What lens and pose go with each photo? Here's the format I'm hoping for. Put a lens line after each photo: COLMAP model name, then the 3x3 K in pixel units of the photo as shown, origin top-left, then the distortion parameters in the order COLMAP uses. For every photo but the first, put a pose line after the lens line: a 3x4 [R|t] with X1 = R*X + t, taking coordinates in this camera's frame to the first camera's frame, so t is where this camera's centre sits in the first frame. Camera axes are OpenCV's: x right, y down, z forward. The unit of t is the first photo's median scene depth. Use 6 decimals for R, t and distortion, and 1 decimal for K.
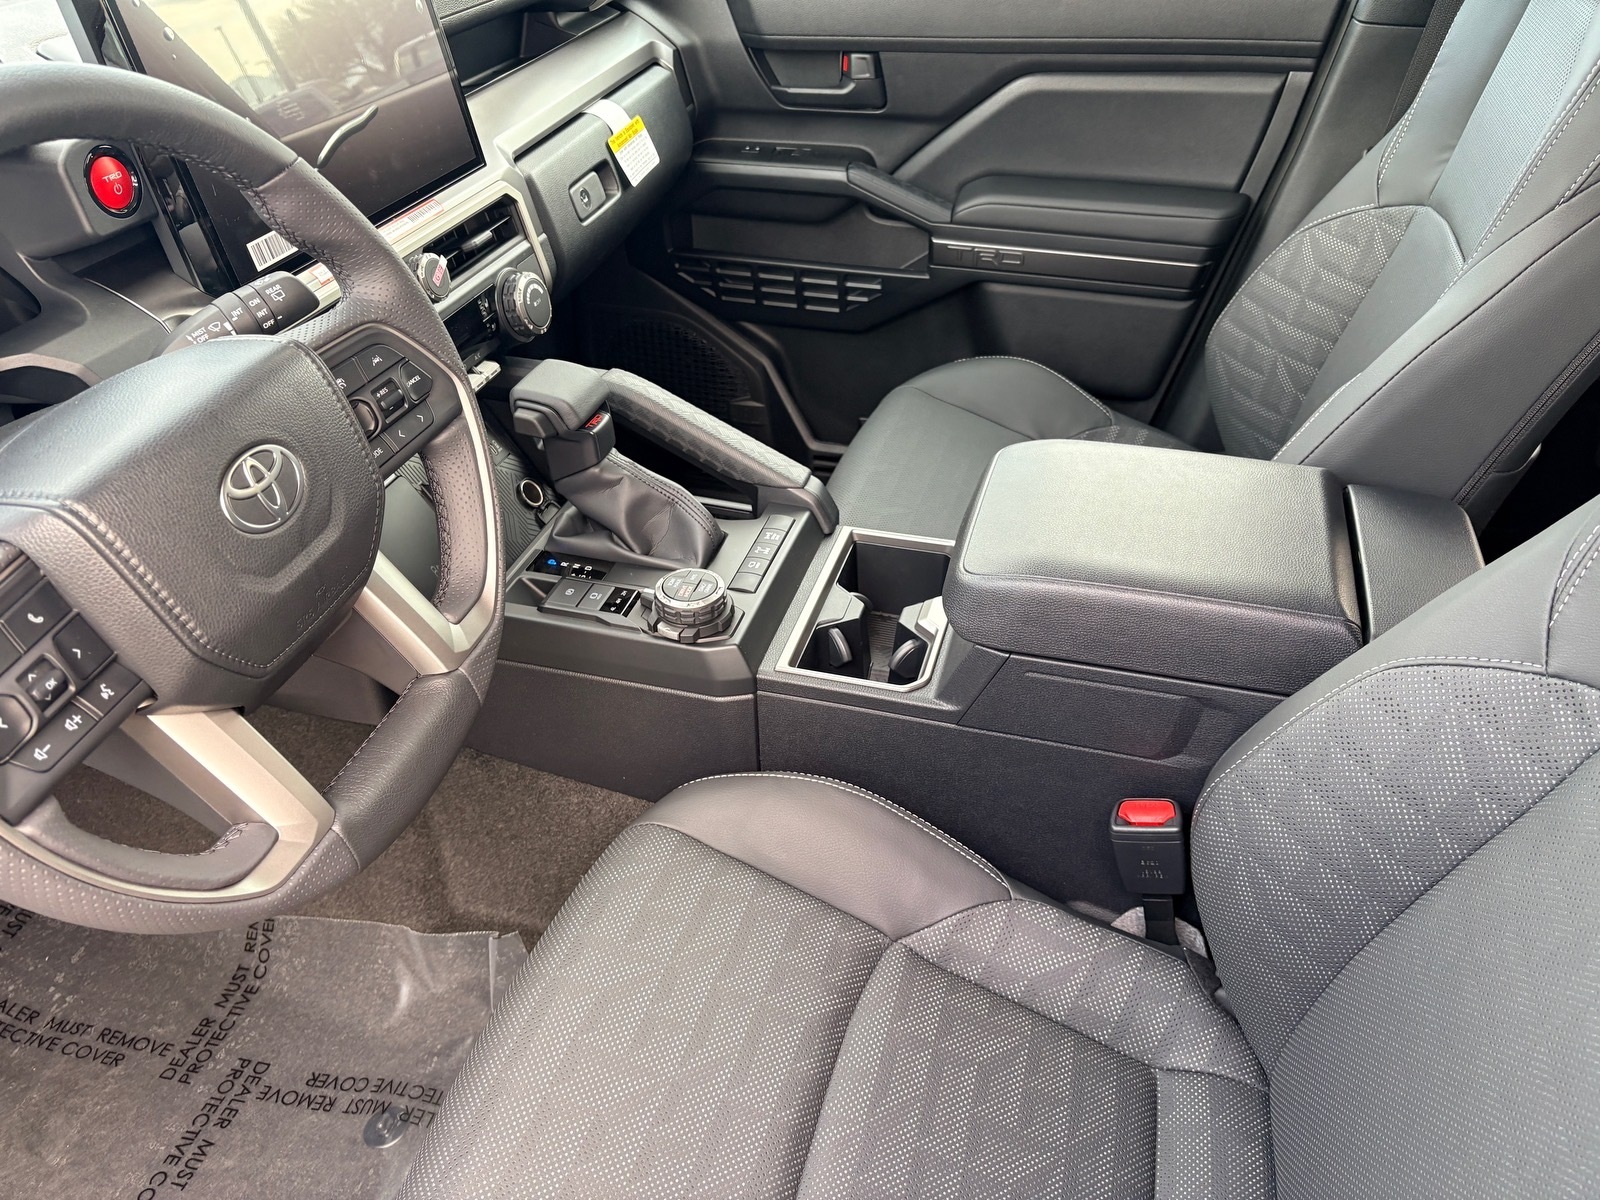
lens RADIAL K [[1231.5, 0, 801.7], [0, 1231.5, 613.1], [0, 0, 1]] dist [0.010344, 0.000164]
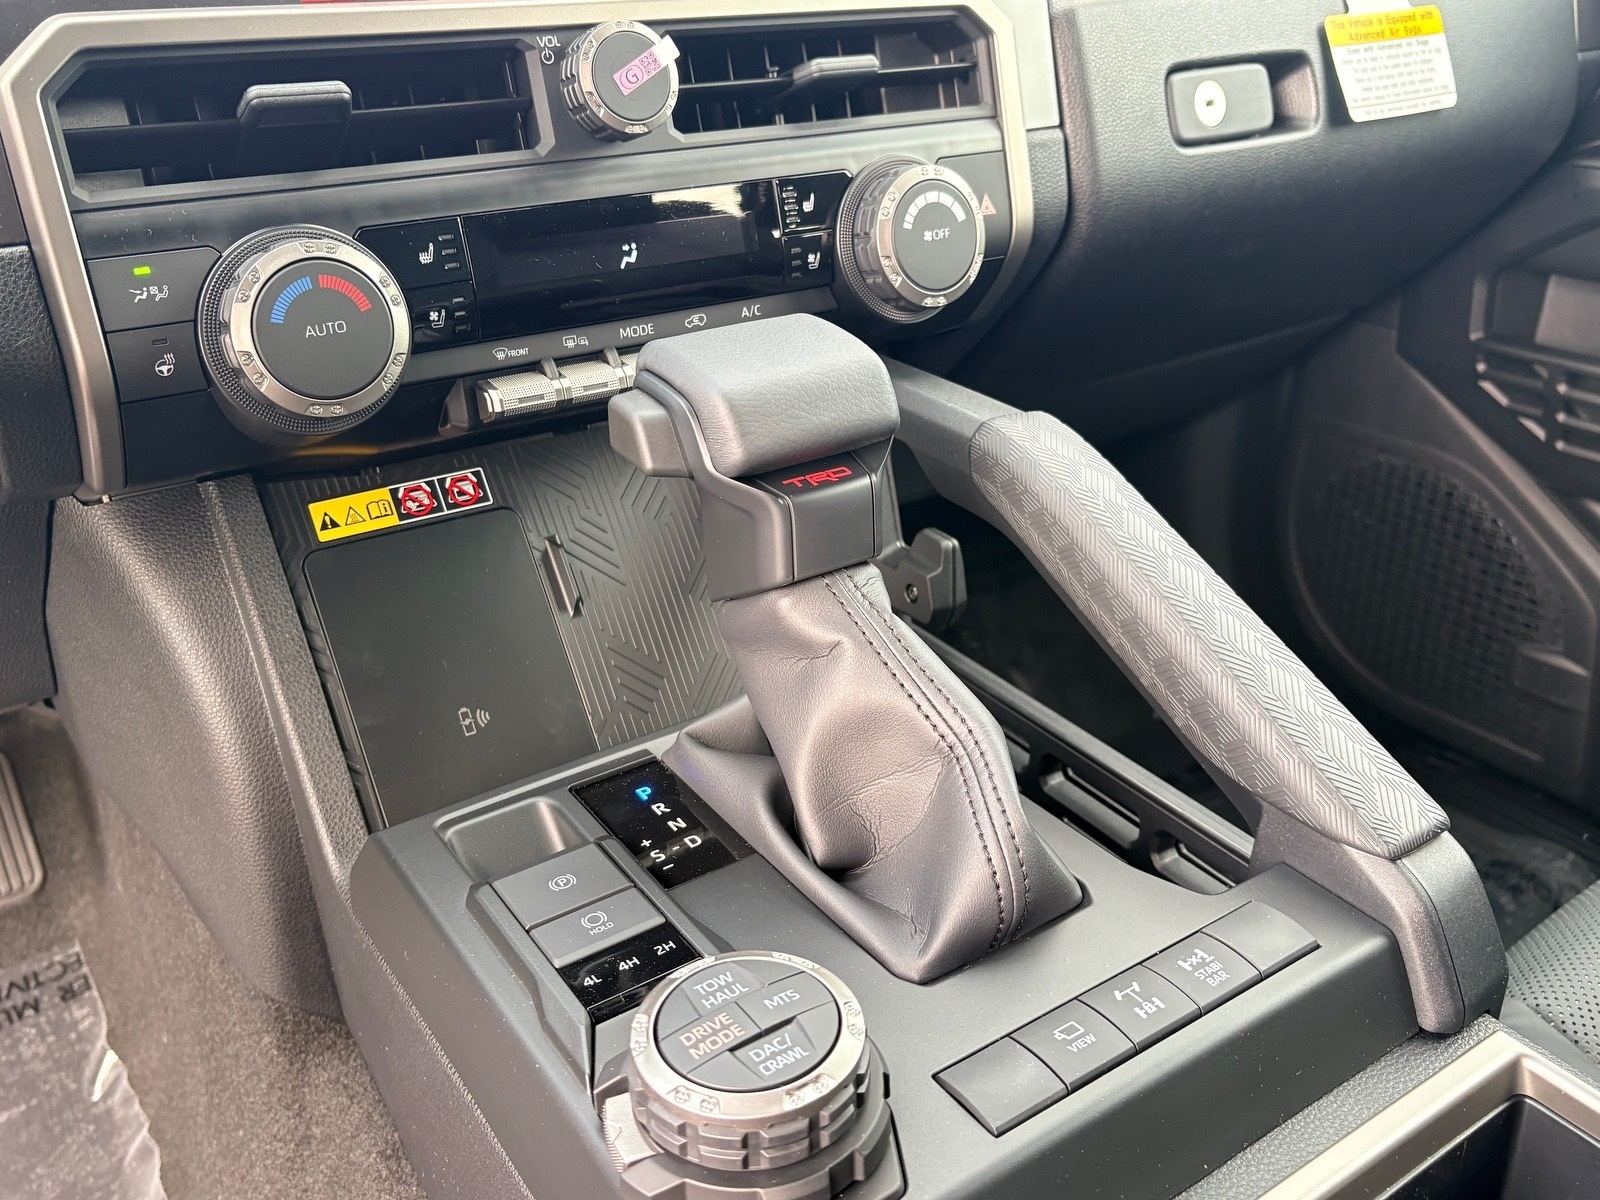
lens RADIAL K [[1401.3, 0, 804.8], [0, 1401.3, 586.7], [0, 0, 1]] dist [0.014660, 0.005941]
pose [[0.769076, 0.270771, -0.578969, 0.075034], [-0.366874, 0.928761, -0.052978, -0.092024], [0.523378, 0.253153, 0.813627, 0.605332]]
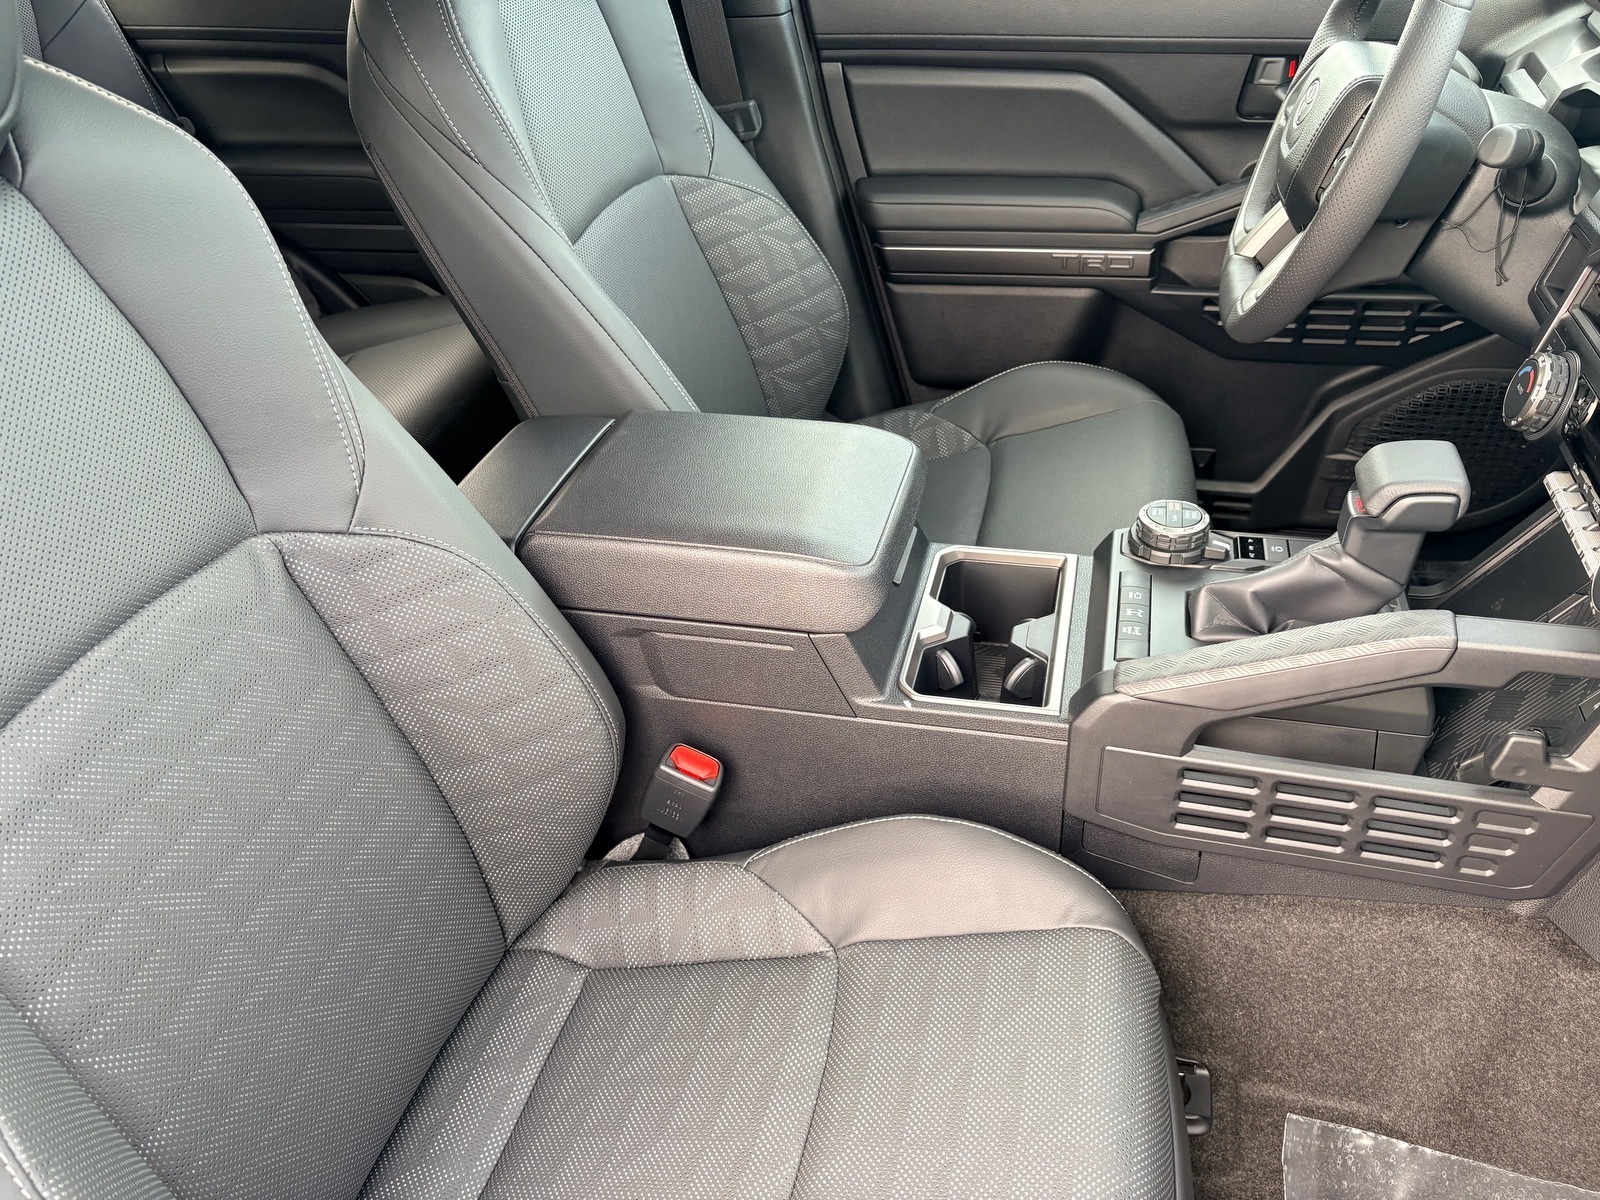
lens RADIAL K [[1231.5, 0, 799.0], [0, 1231.5, 605.6], [0, 0, 1]] dist [0.010344, 0.000164]
pose [[-0.996855, 0.077933, 0.014403, 0.184013], [0.040340, 0.342524, 0.938643, -0.853893], [0.068218, 0.936271, -0.344590, 1.216293]]
